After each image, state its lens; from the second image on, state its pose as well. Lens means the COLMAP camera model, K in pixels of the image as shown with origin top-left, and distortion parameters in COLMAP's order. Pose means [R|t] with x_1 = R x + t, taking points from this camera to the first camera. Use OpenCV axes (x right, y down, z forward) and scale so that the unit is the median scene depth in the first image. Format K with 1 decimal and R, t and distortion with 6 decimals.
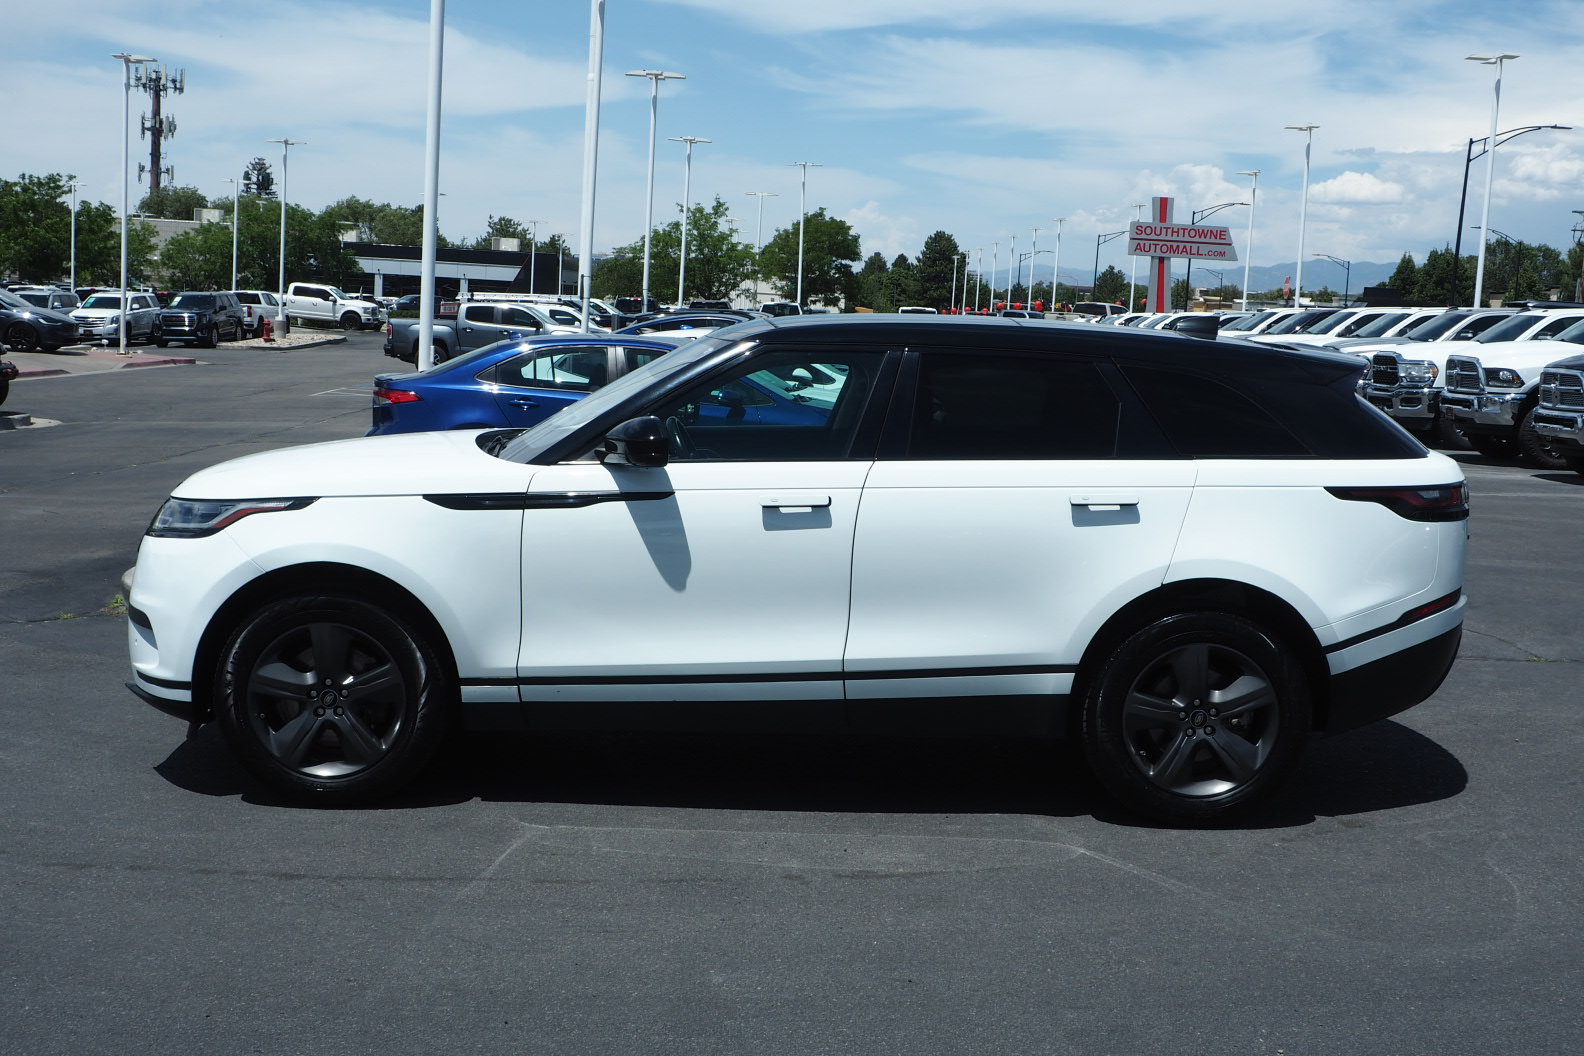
lens RADIAL K [[1849.4, 0, 744.4], [0, 1849.4, 525.9], [0, 0, 1]] dist [-0.003465, -0.031359]
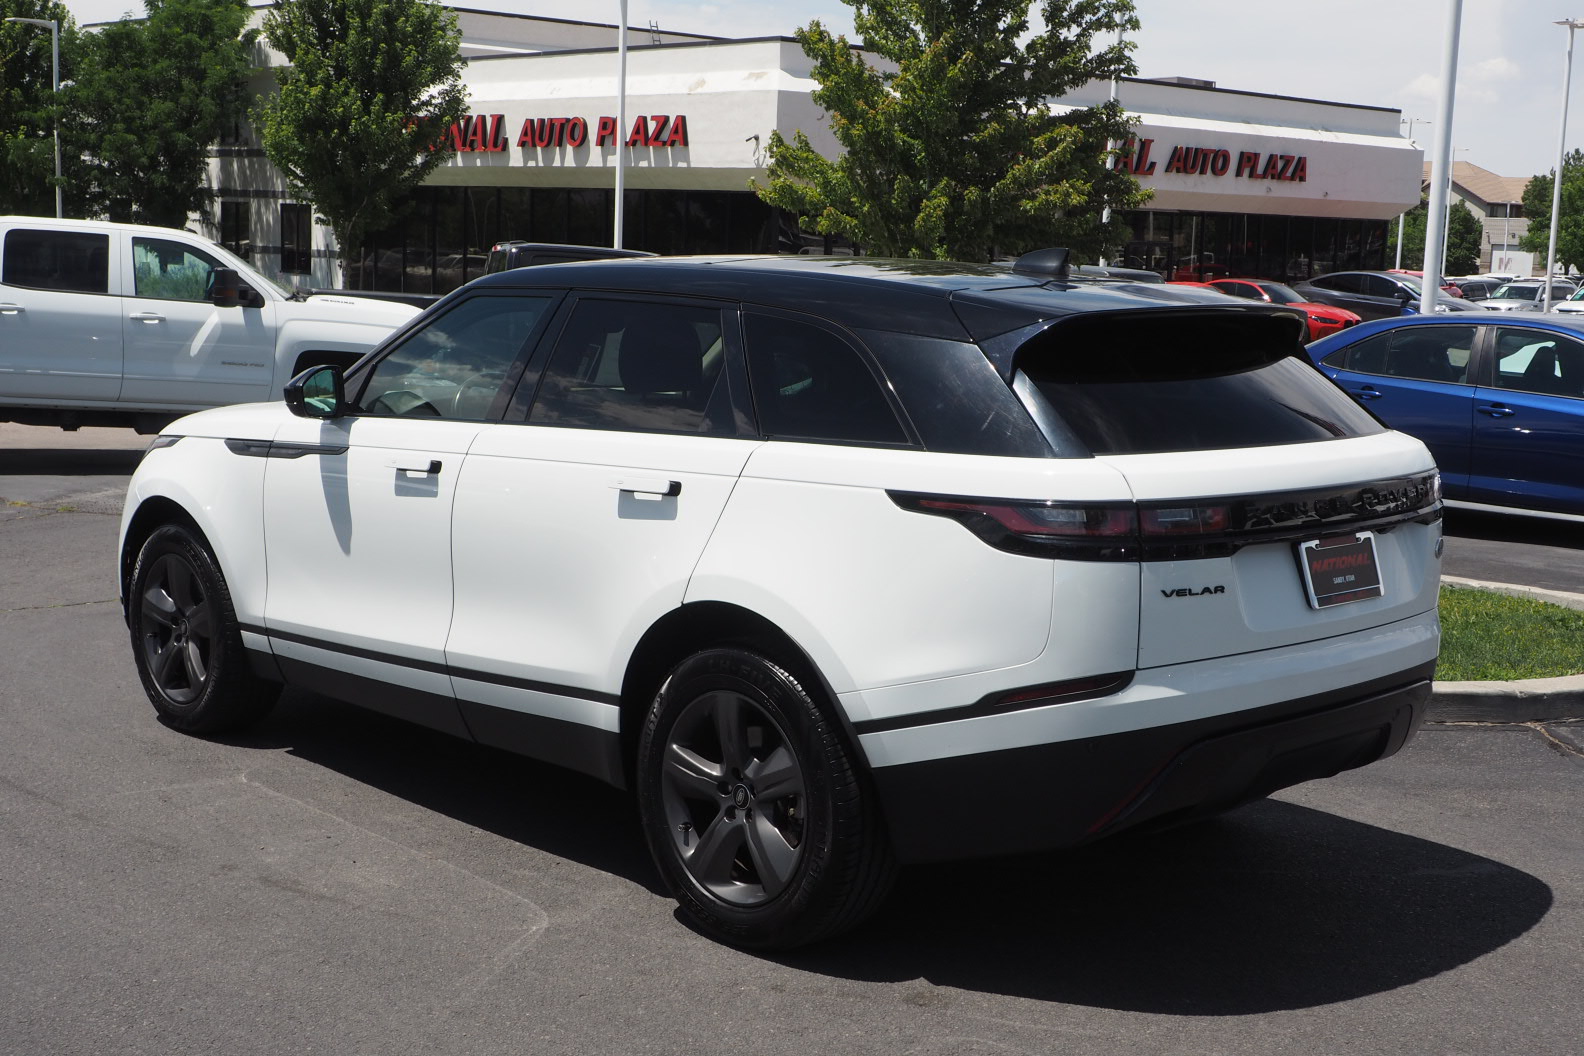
lens RADIAL K [[1946.5, 0, 792.0], [0, 1946.5, 528.0], [0, 0, 1]] dist [0.001463, 0.005051]
pose [[0.675880, 0.078524, -0.732817, 0.821417], [-0.082102, 0.996141, 0.031017, -0.026512], [0.732425, 0.039201, 0.679719, 0.495341]]
